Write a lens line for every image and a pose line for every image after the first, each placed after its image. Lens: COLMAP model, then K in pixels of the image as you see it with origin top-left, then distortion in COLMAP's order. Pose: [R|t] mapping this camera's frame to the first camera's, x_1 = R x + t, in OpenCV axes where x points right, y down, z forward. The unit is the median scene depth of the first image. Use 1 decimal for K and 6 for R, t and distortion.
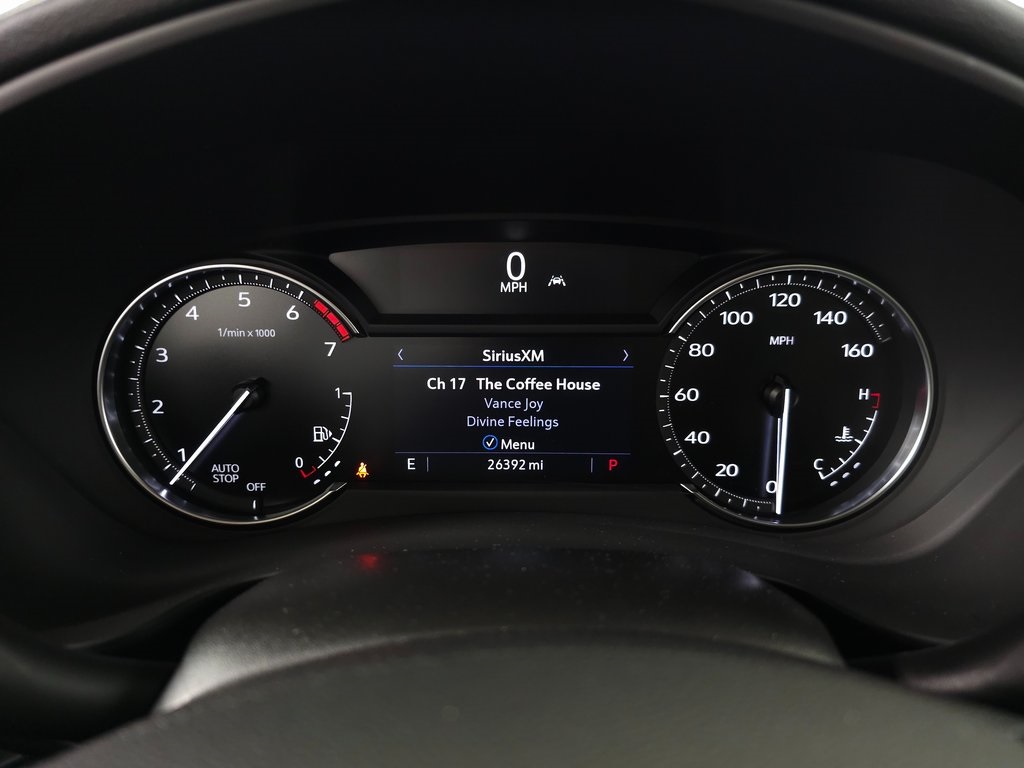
lens RADIAL K [[709.8, 0, 507.5], [0, 709.8, 368.9], [0, 0, 1]] dist [0.037314, -0.056645]
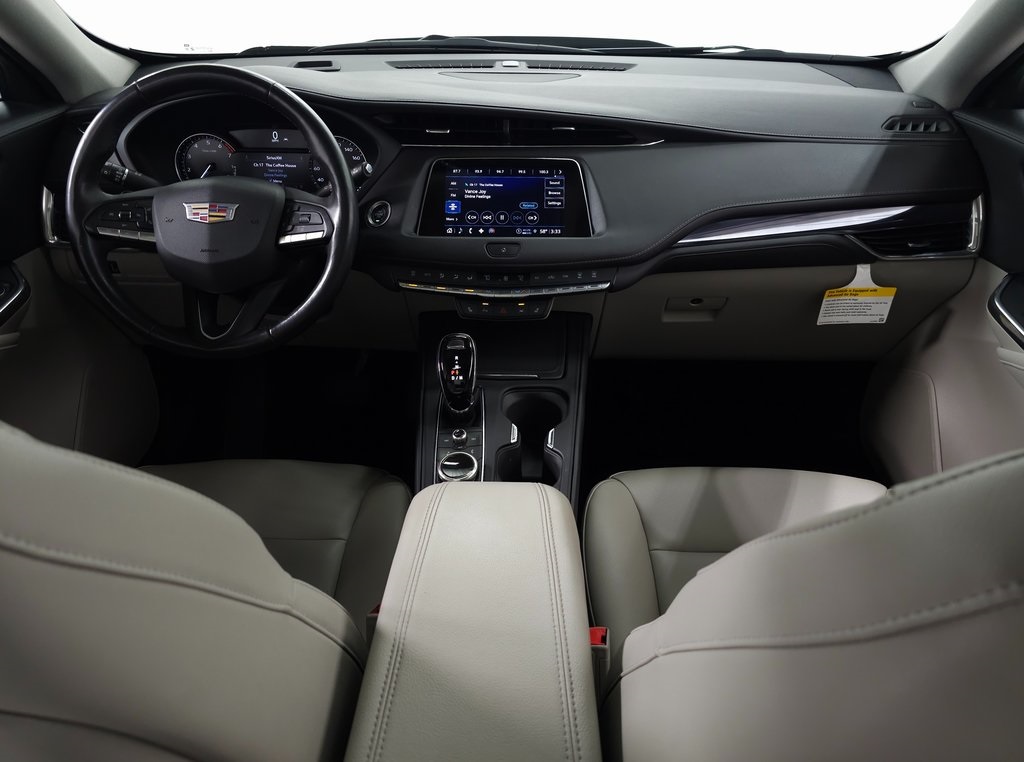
lens RADIAL K [[709.8, 0, 512.7], [0, 709.8, 390.8], [0, 0, 1]] dist [0.037314, -0.056645]
pose [[0.999869, 0.015623, -0.004168, 1.435998], [-0.014588, 0.982774, 0.184235, 0.527971], [0.006975, -0.184150, 0.982873, -3.320951]]
